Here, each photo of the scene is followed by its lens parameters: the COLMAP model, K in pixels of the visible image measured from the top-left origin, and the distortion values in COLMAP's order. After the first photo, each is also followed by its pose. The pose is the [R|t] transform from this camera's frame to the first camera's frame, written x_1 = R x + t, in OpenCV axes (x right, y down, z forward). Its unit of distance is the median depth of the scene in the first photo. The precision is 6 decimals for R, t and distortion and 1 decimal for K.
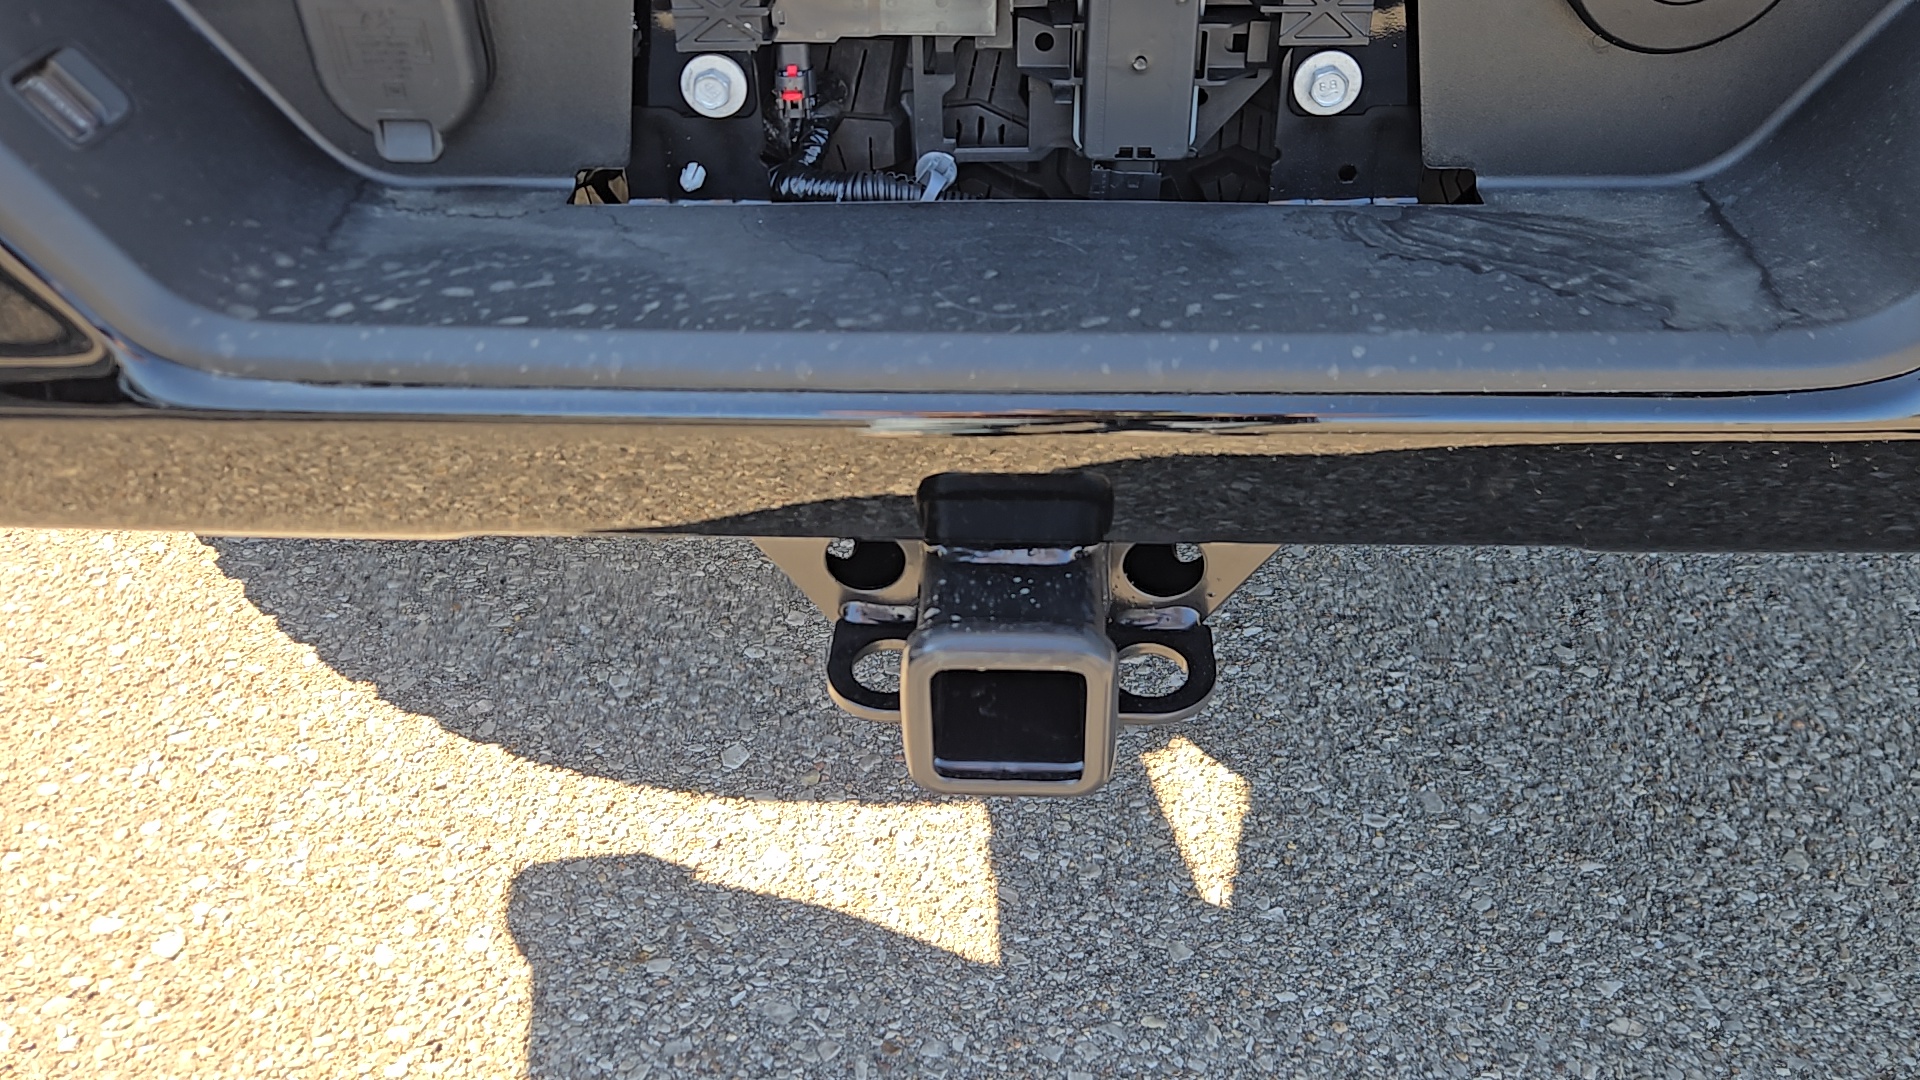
lens RADIAL K [[1607.7, 0, 957.3], [0, 1607.7, 539.4], [0, 0, 1]] dist [0.013611, -0.016026]
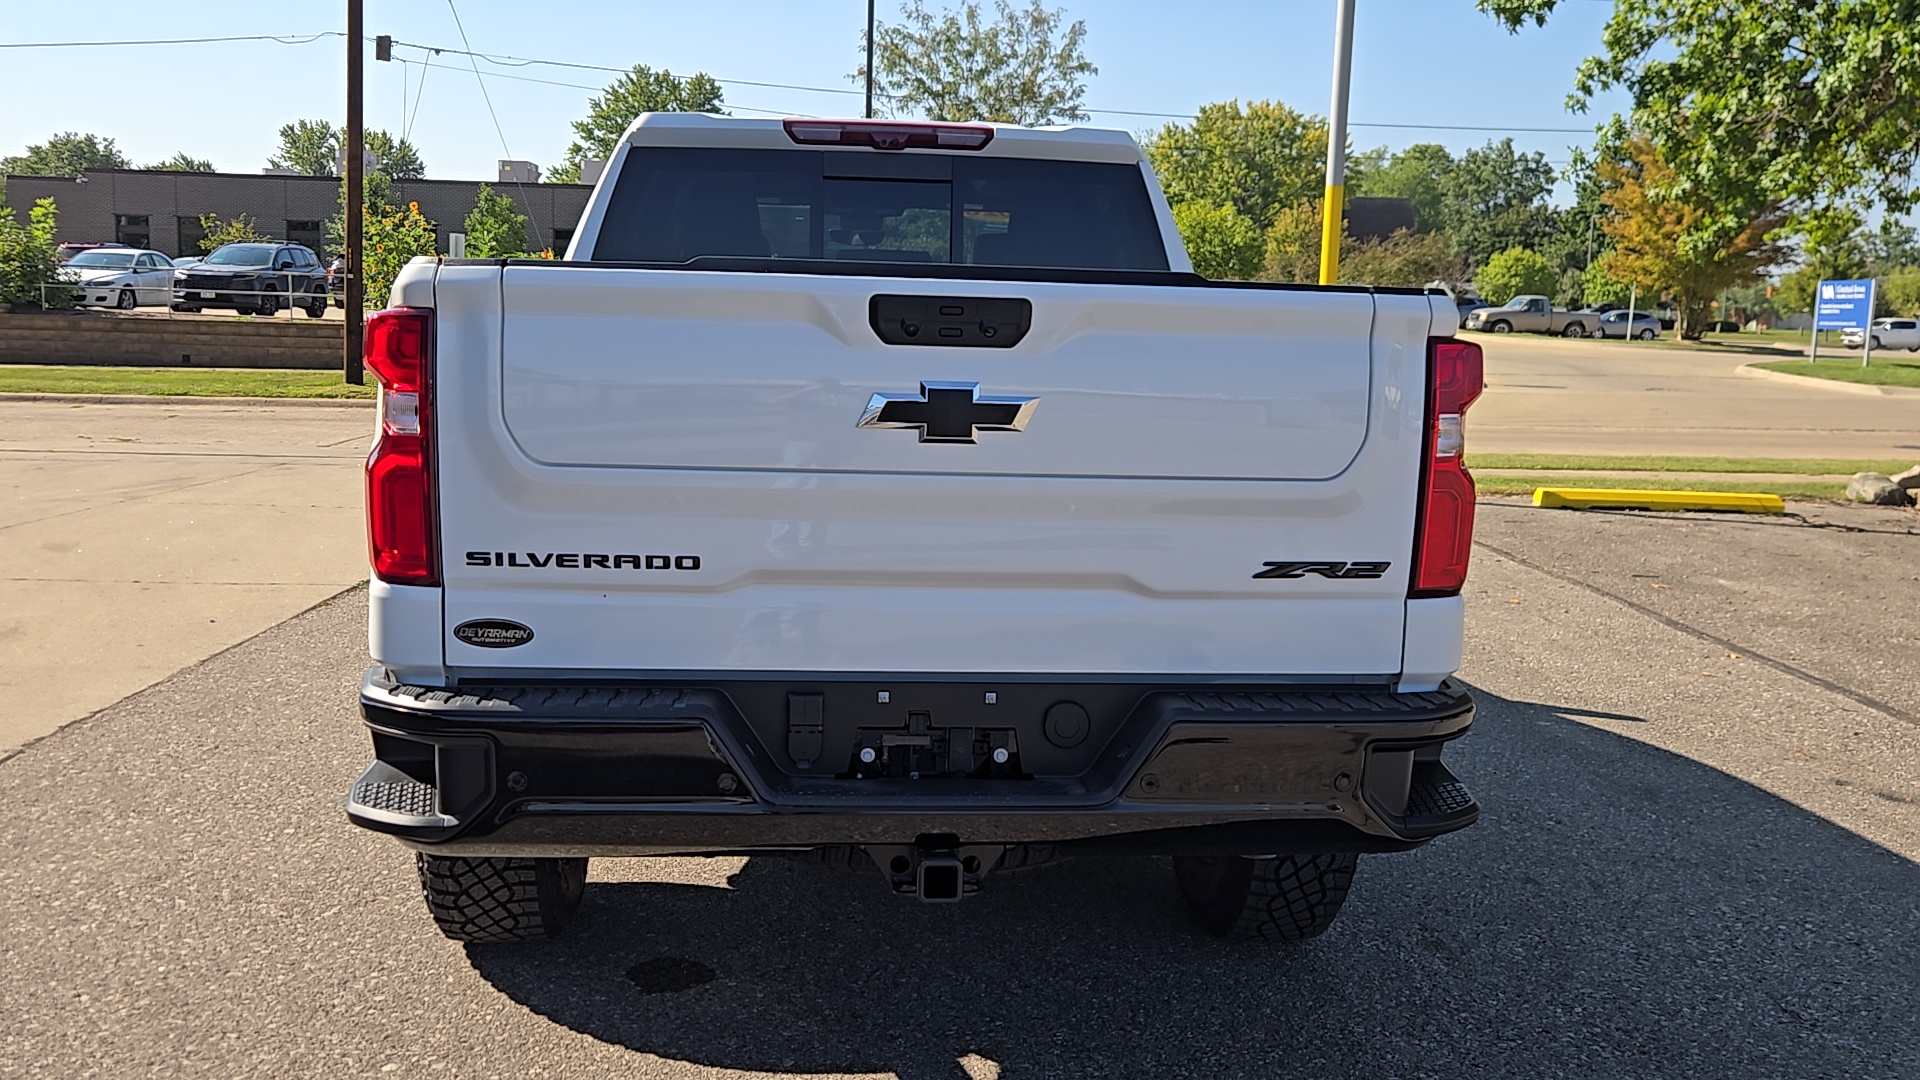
lens RADIAL K [[1607.7, 0, 972.6], [0, 1607.7, 534.4], [0, 0, 1]] dist [0.013611, -0.016026]
pose [[0.986552, 0.034421, 0.159779, -0.591438], [0.050942, 0.864122, -0.500698, 1.430272], [-0.155303, 0.502104, 0.850748, -3.138764]]
